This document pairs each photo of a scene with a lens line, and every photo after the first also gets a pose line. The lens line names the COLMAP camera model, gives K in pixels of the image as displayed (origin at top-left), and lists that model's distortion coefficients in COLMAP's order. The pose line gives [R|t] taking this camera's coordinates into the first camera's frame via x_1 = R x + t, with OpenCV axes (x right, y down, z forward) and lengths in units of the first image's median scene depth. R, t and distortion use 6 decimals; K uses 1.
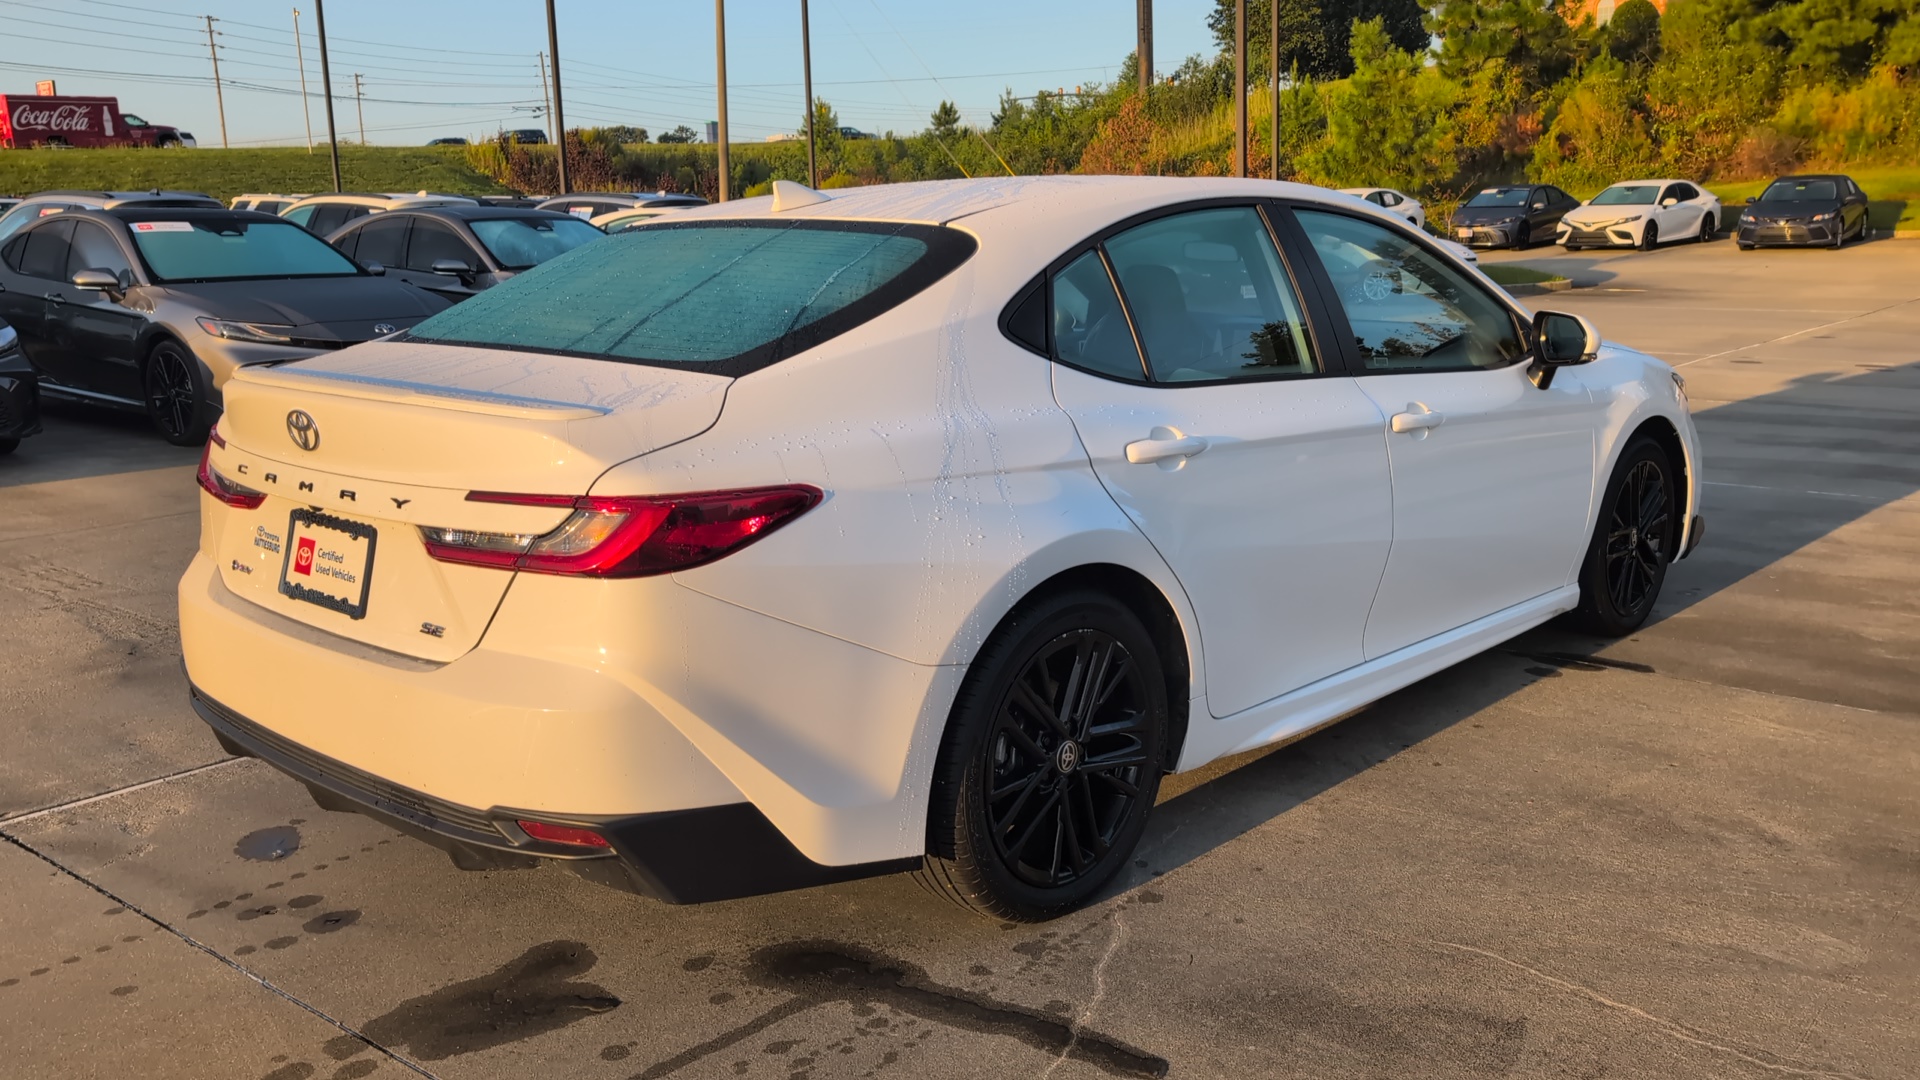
lens RADIAL K [[1632.7, 0, 961.4], [0, 1632.7, 563.2], [0, 0, 1]] dist [0.052633, -0.082218]
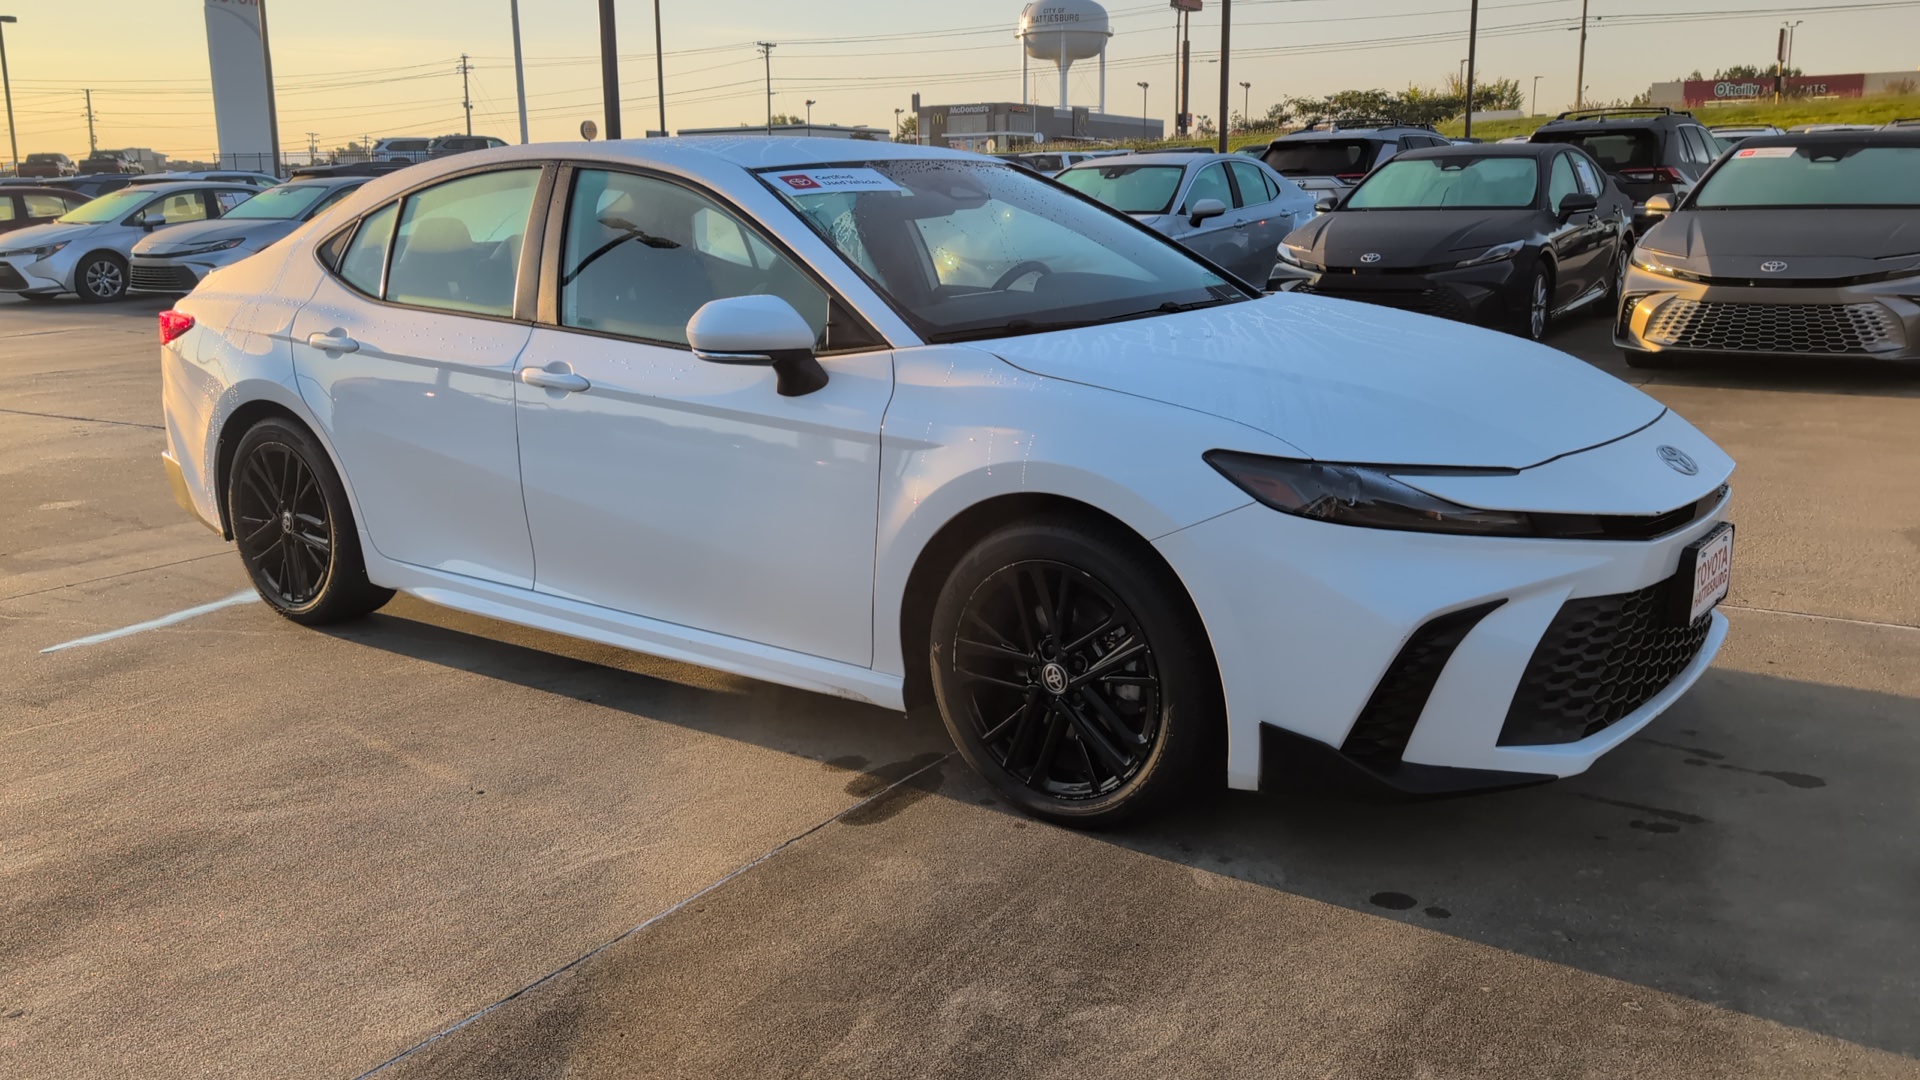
lens RADIAL K [[1598.1, 0, 960.0], [0, 1598.1, 540.0], [0, 0, 1]] dist [0.036041, -0.009318]
pose [[0.087439, 0.229860, -0.969288, 1.071386], [-0.184325, 0.959946, 0.211016, -0.206802], [0.978968, 0.160213, 0.126306, 0.937600]]
